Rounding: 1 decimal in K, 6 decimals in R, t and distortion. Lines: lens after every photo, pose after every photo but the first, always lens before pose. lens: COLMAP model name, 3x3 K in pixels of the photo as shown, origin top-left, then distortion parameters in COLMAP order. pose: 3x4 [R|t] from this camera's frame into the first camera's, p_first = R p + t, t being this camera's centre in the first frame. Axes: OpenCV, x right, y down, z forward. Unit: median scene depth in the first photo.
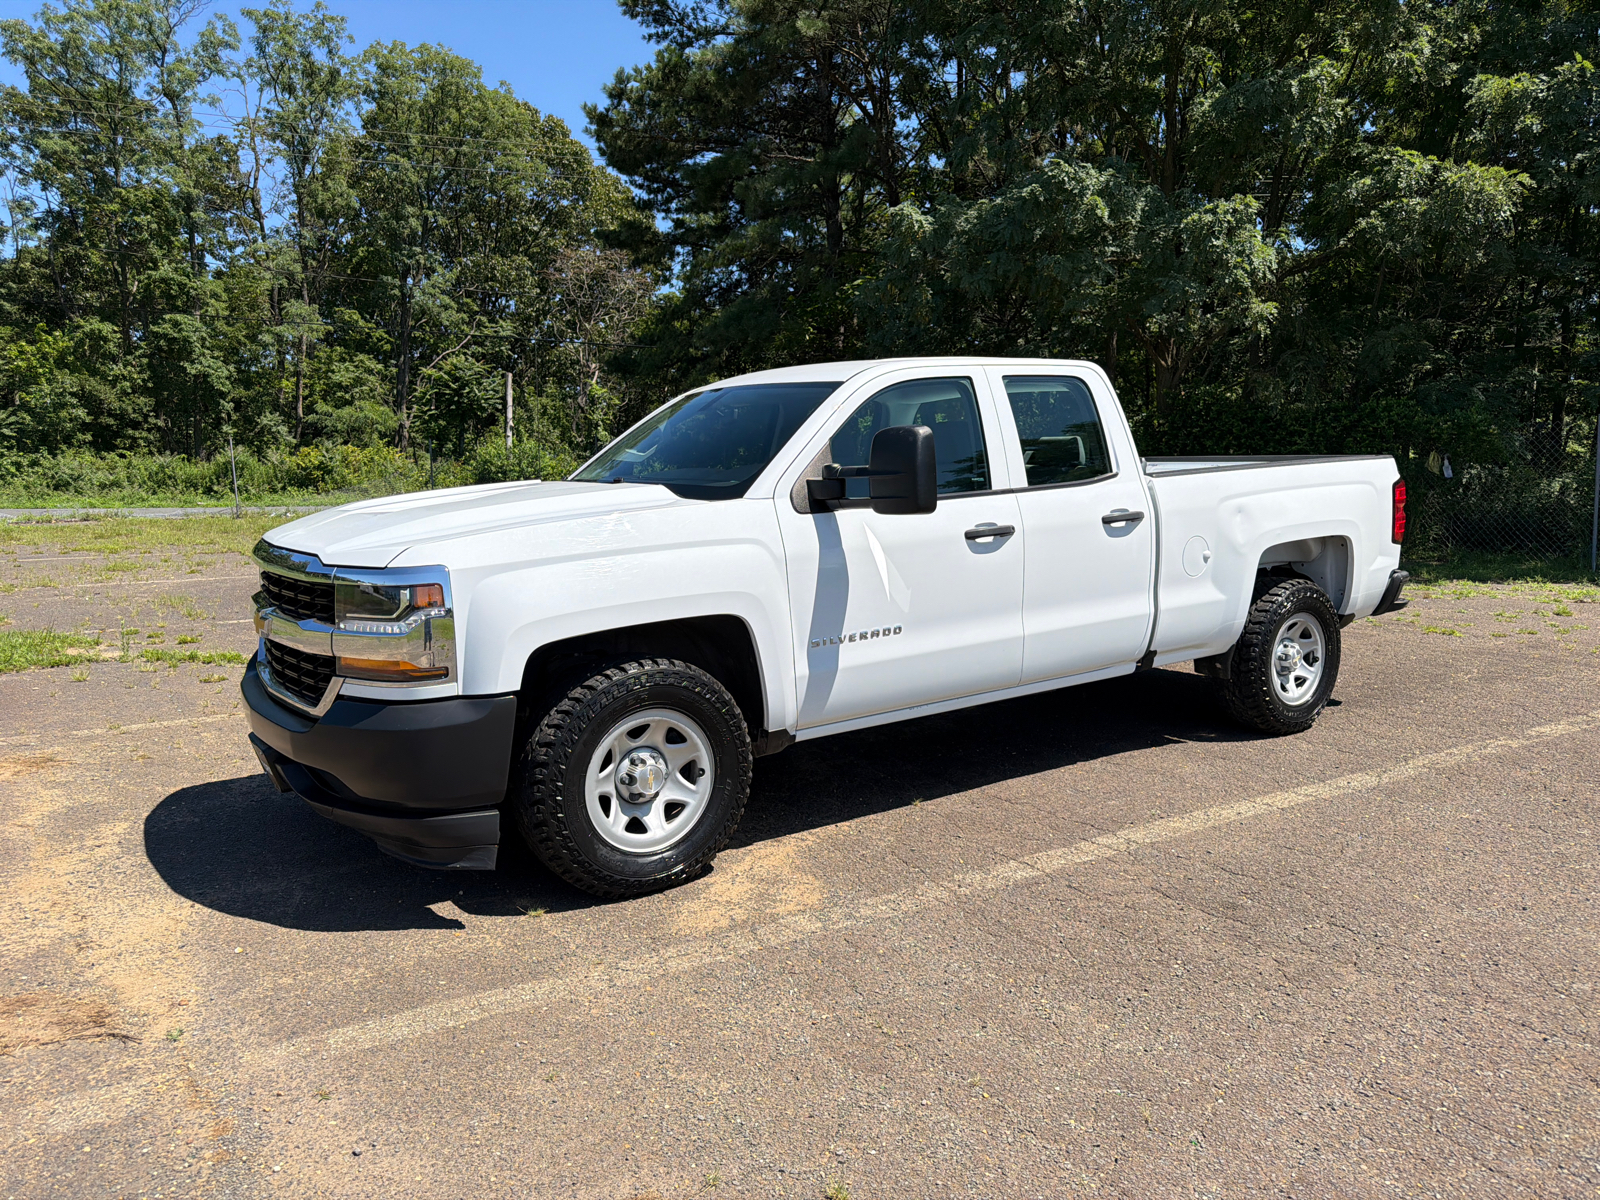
lens RADIAL K [[1096.4, 0, 801.4], [0, 1096.4, 639.6], [0, 0, 1]] dist [0.088803, -0.103909]
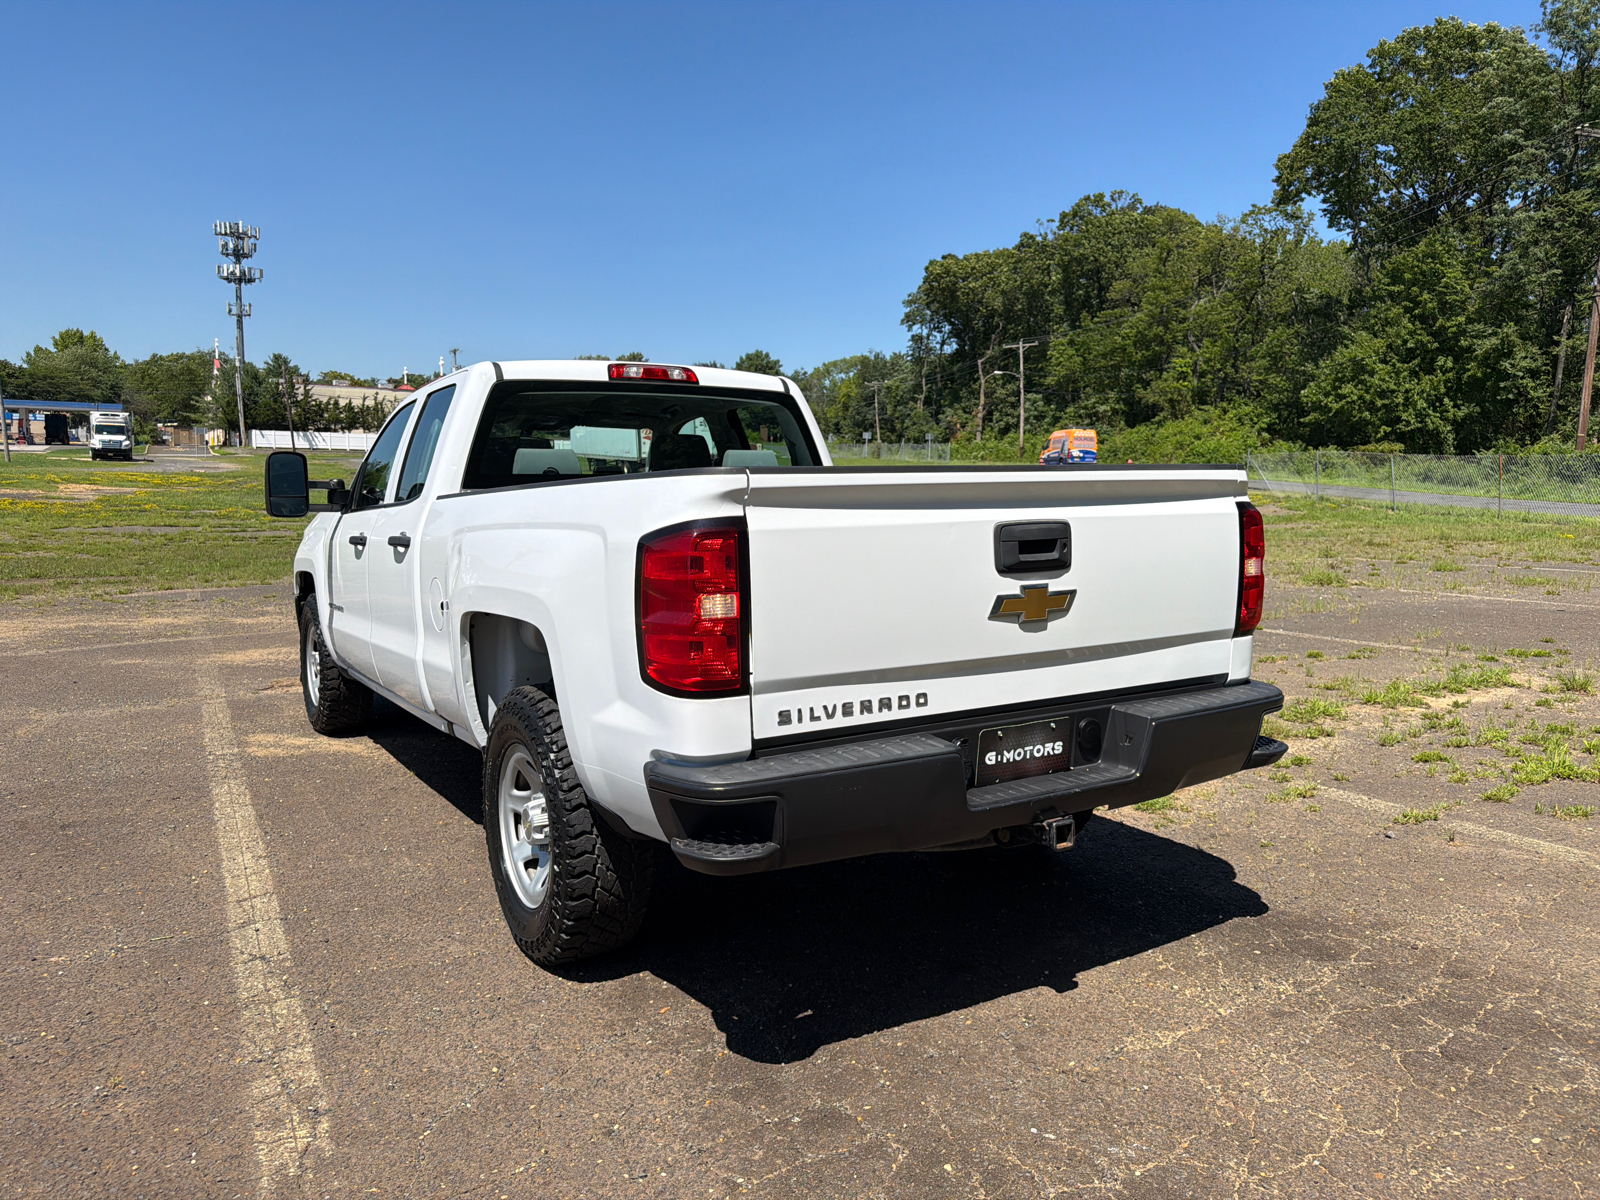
lens RADIAL K [[1128.3, 0, 797.6], [0, 1128.3, 612.3], [0, 0, 1]] dist [0.044242, -0.056442]
pose [[-0.037720, 0.122553, -0.991745, 0.450380], [-0.153659, 0.979937, 0.126938, -0.082895], [0.987404, 0.157179, -0.018131, 0.504544]]
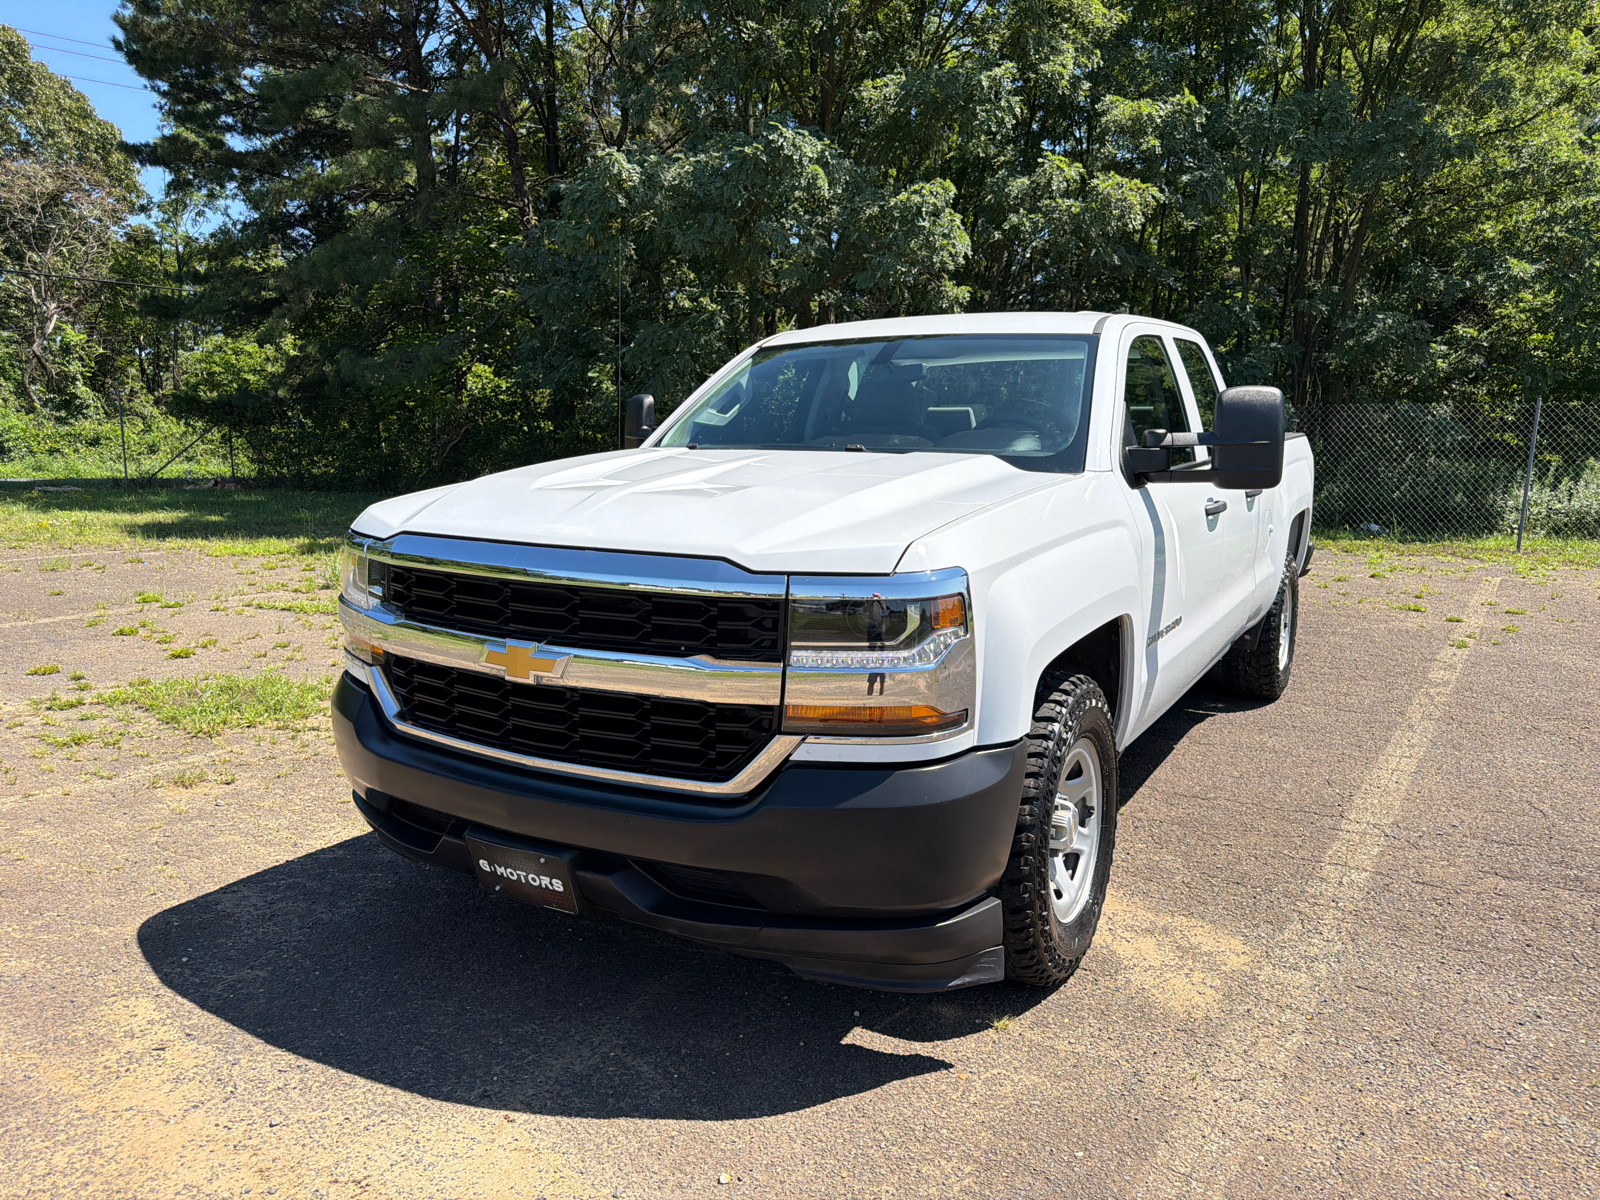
lens RADIAL K [[1136.0, 0, 799.8], [0, 1136.0, 611.8], [0, 0, 1]] dist [0.026903, -0.033070]
pose [[0.909634, -0.049597, 0.412439, -0.182439], [0.051661, 0.998646, 0.006152, -0.012009], [-0.412185, 0.015710, 0.910965, 0.095496]]
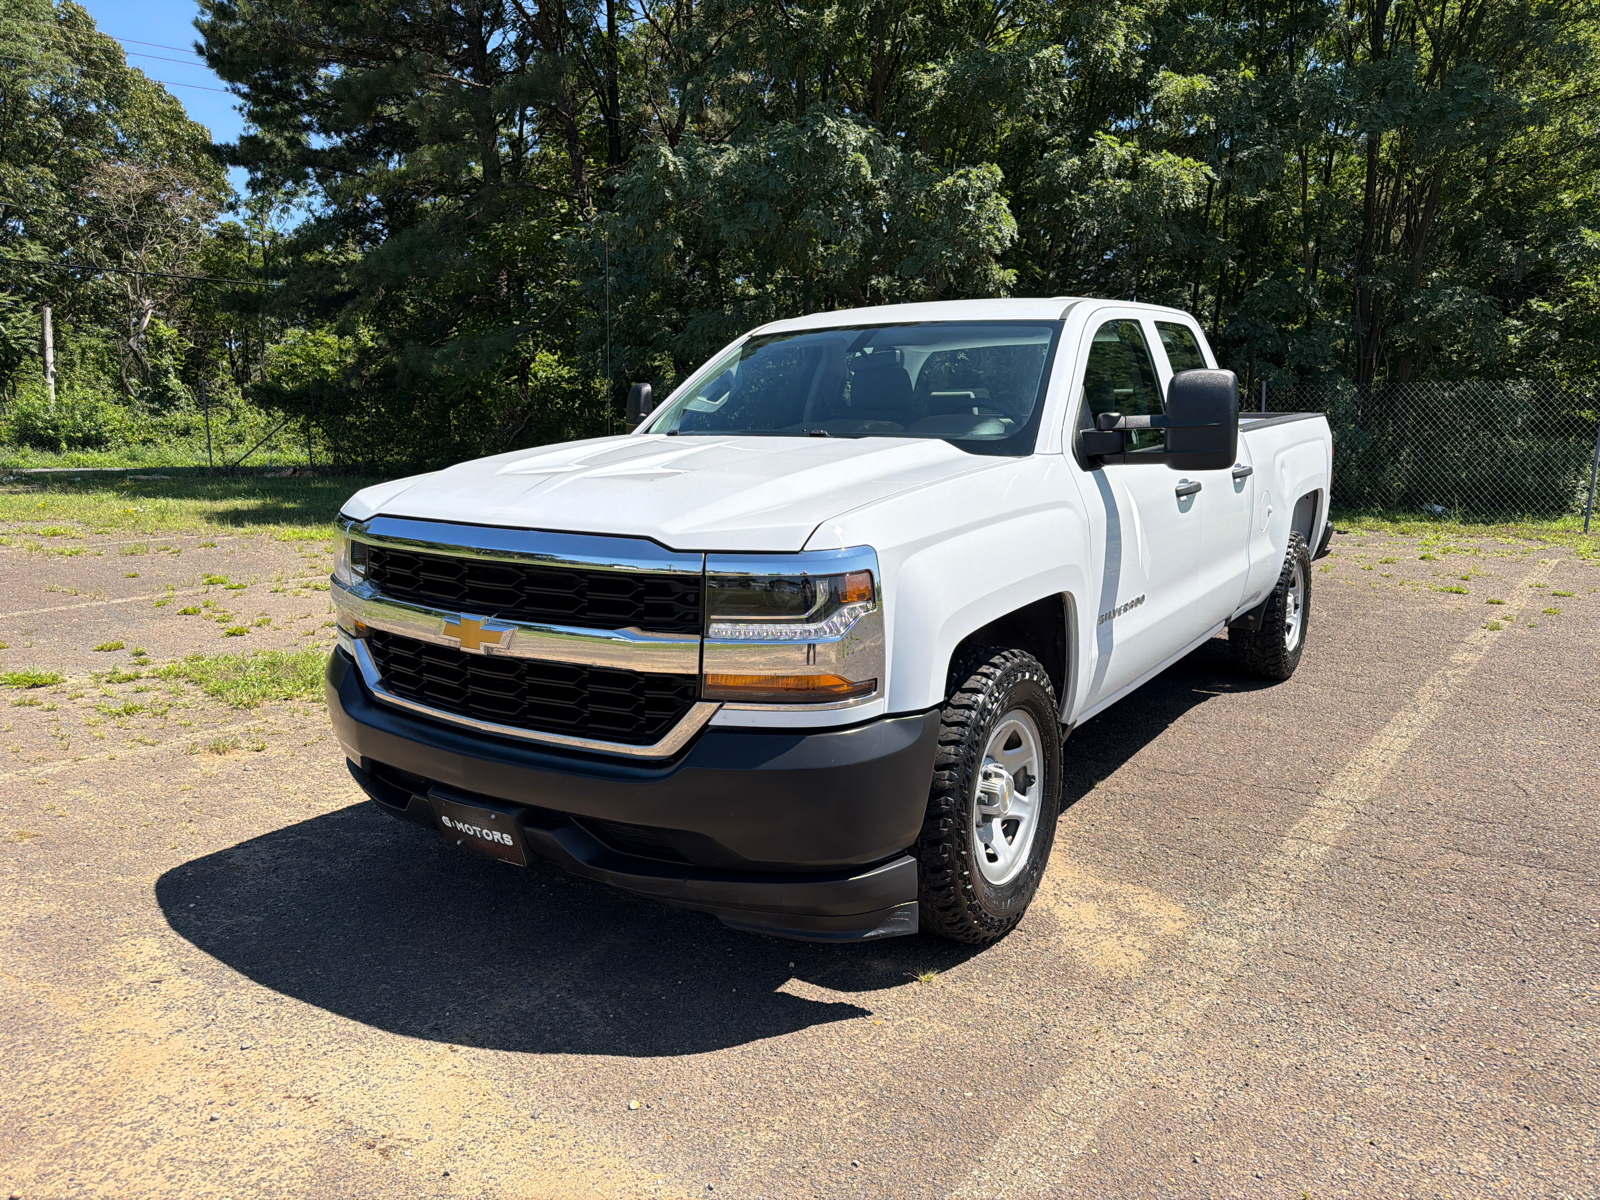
lens RADIAL K [[1128.3, 0, 797.6], [0, 1128.3, 612.3], [0, 0, 1]] dist [0.044242, -0.056442]
pose [[0.934963, -0.053928, 0.350623, -0.162898], [0.051141, 0.998543, 0.017212, -0.009220], [-0.351040, 0.001838, 0.936359, 0.074150]]
